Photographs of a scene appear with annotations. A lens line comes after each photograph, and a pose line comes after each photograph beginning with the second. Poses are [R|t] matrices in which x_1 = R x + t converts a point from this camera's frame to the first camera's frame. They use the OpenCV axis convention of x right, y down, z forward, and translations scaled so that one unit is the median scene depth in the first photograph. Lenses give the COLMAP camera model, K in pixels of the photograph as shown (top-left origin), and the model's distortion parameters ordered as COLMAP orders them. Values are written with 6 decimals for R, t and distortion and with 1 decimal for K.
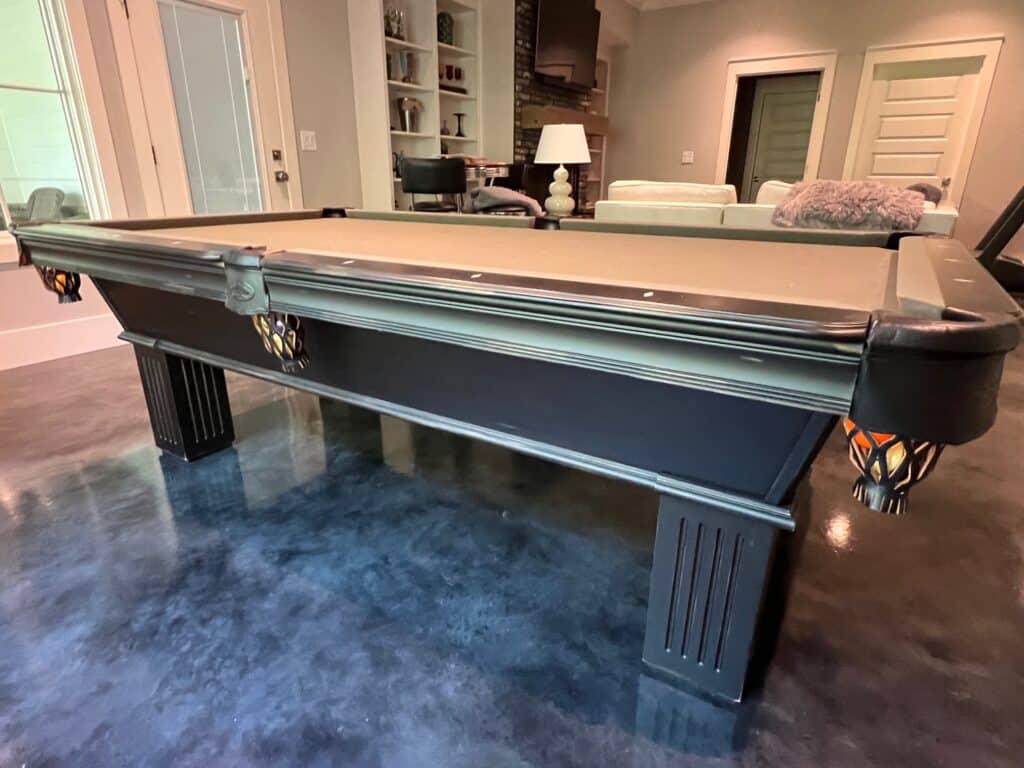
lens RADIAL K [[588.8, 0, 512.5], [0, 588.8, 391.0], [0, 0, 1]] dist [-0.004314, -0.000067]
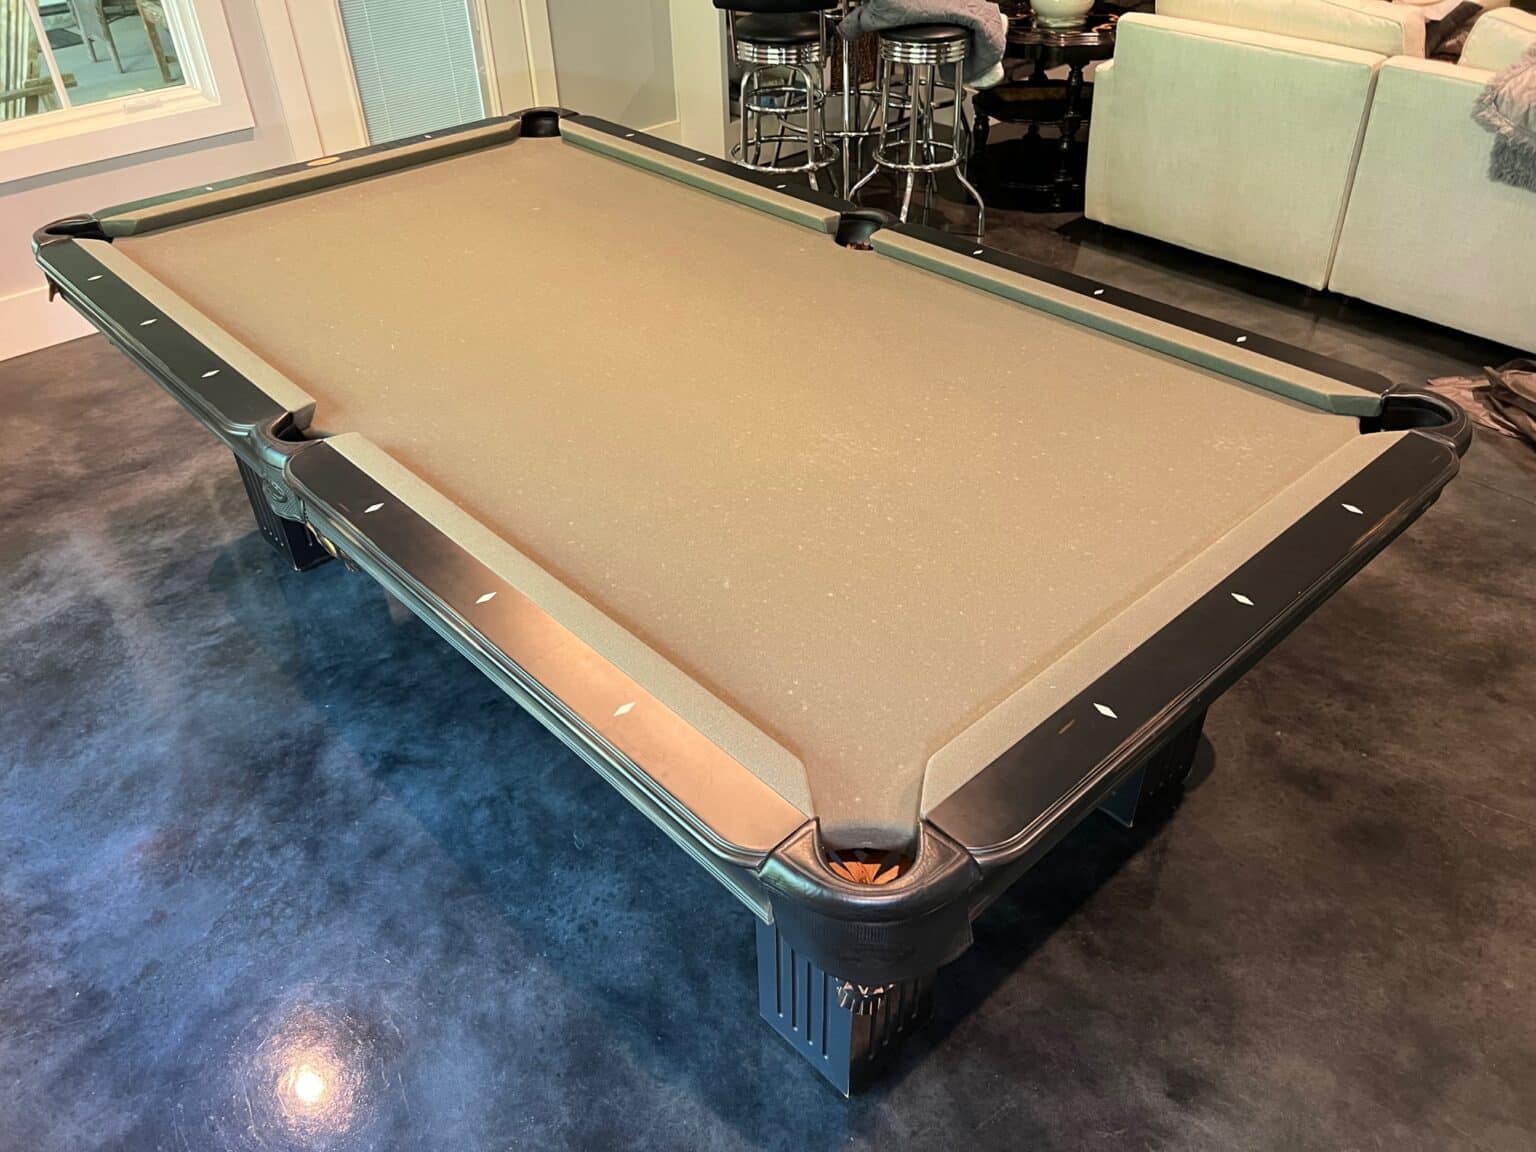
lens RADIAL K [[1188.3, 0, 773.8], [0, 1188.3, 576.9], [0, 0, 1]] dist [0.014593, -0.007965]
pose [[0.966654, 0.134438, -0.217960, 0.377949], [-0.066047, 0.953206, 0.295020, -0.414935], [0.247422, -0.270787, 0.930299, -0.219958]]
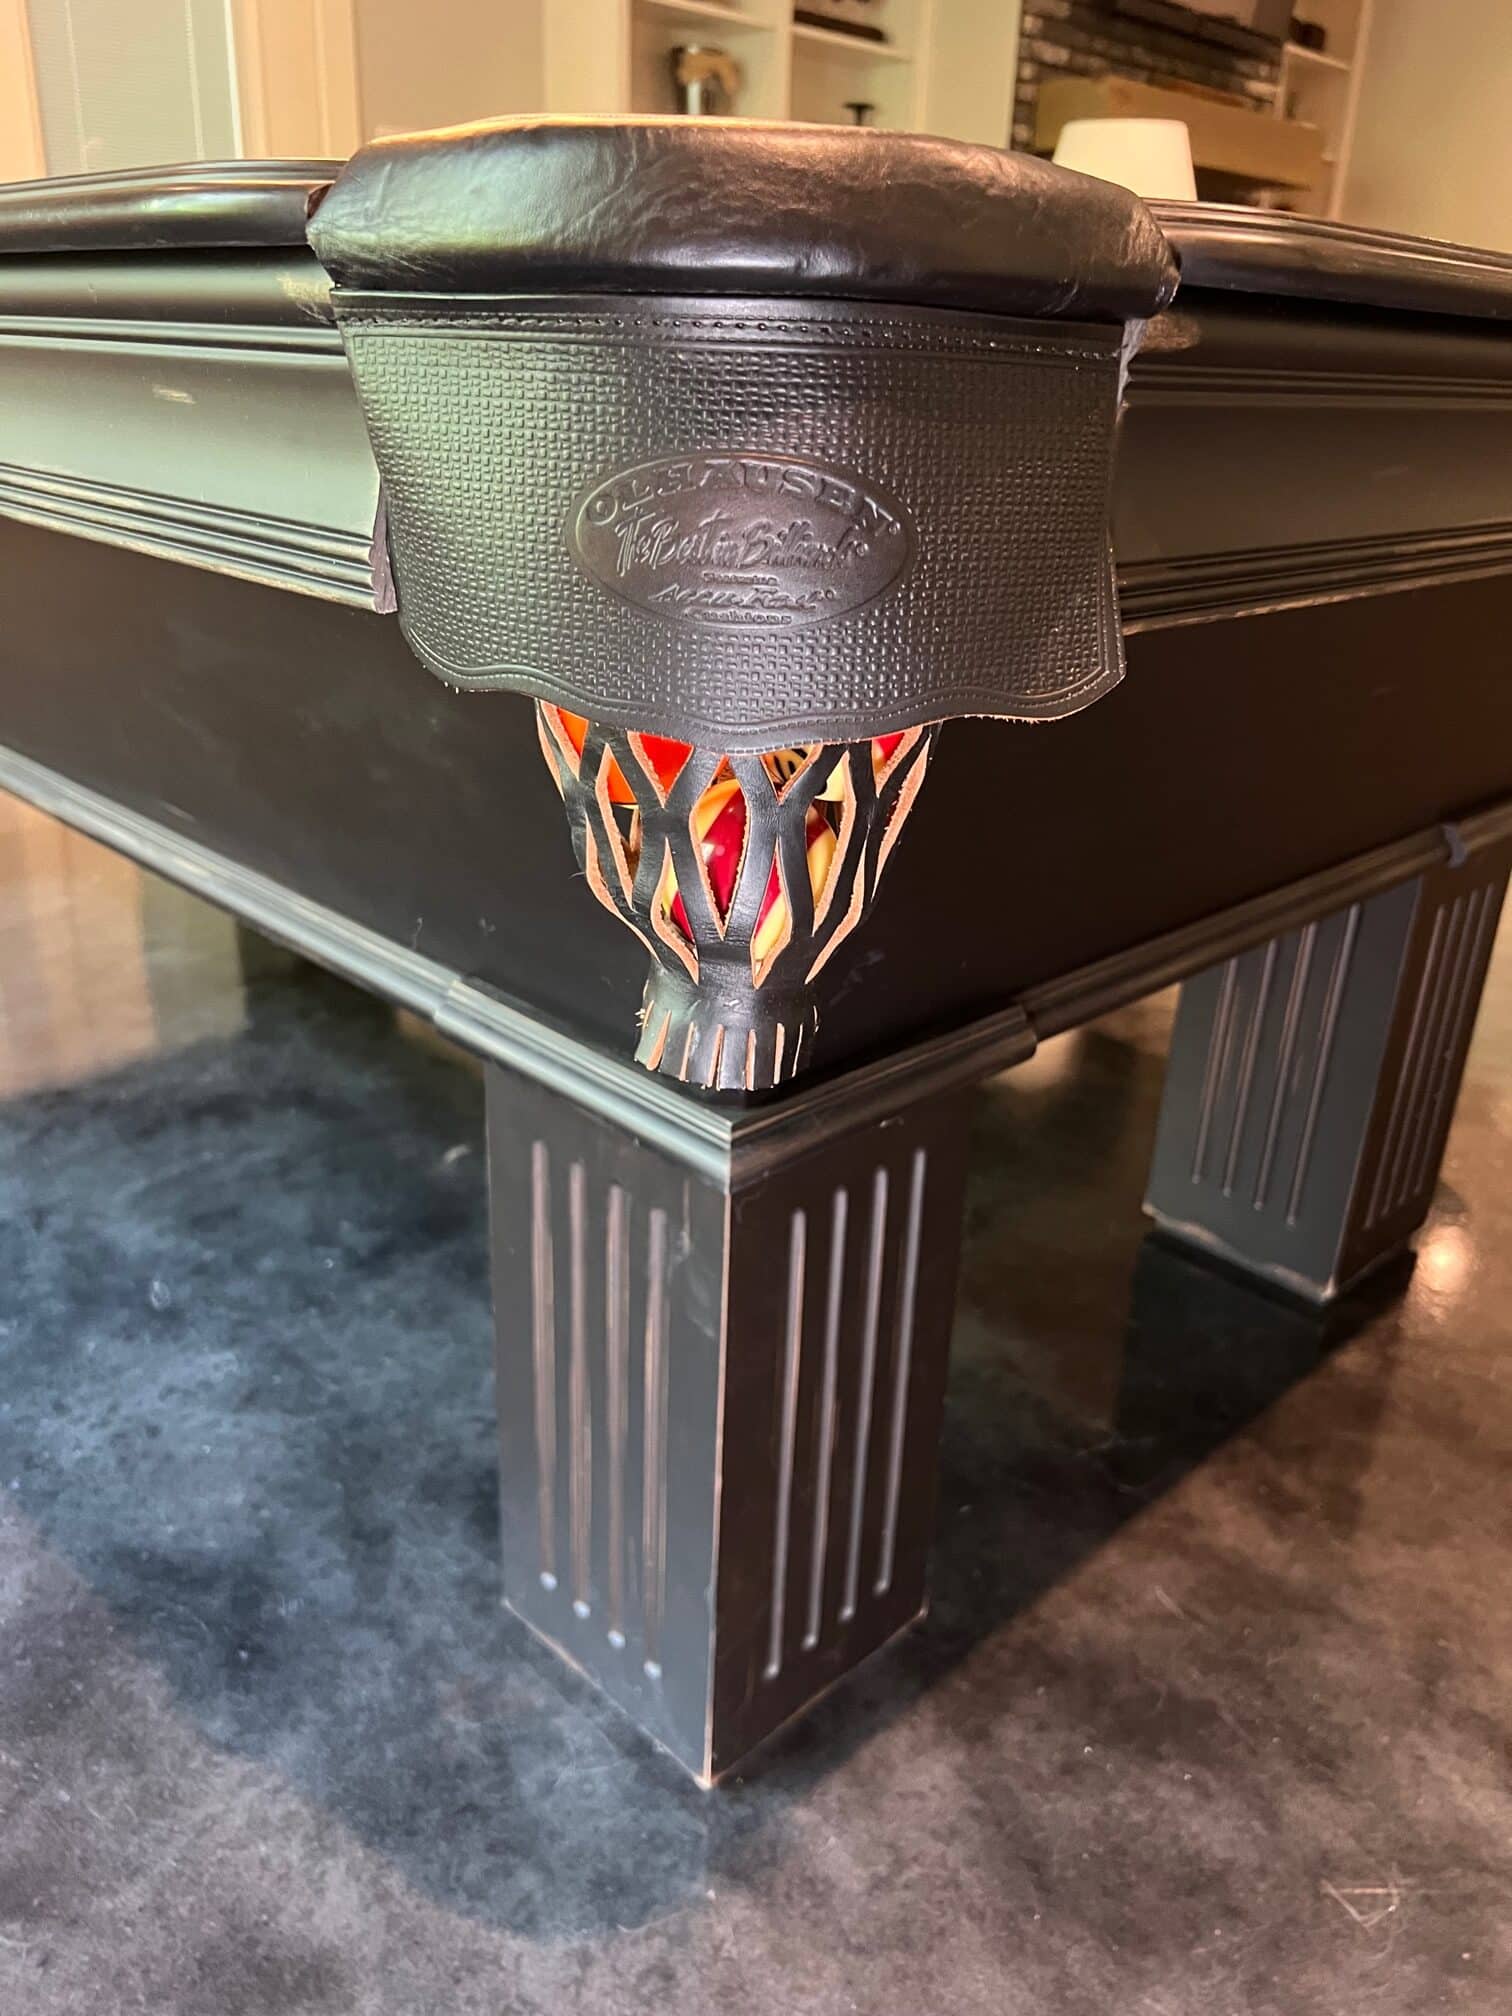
lens RADIAL K [[1570.0, 0, 781.1], [0, 1570.0, 1032.7], [0, 0, 1]] dist [0.002627, -0.006821]
pose [[0.973800, 0.120763, -0.192690, 0.368711], [-0.109620, 0.991678, 0.067519, 0.063772], [0.199240, -0.044627, 0.978934, 0.169786]]
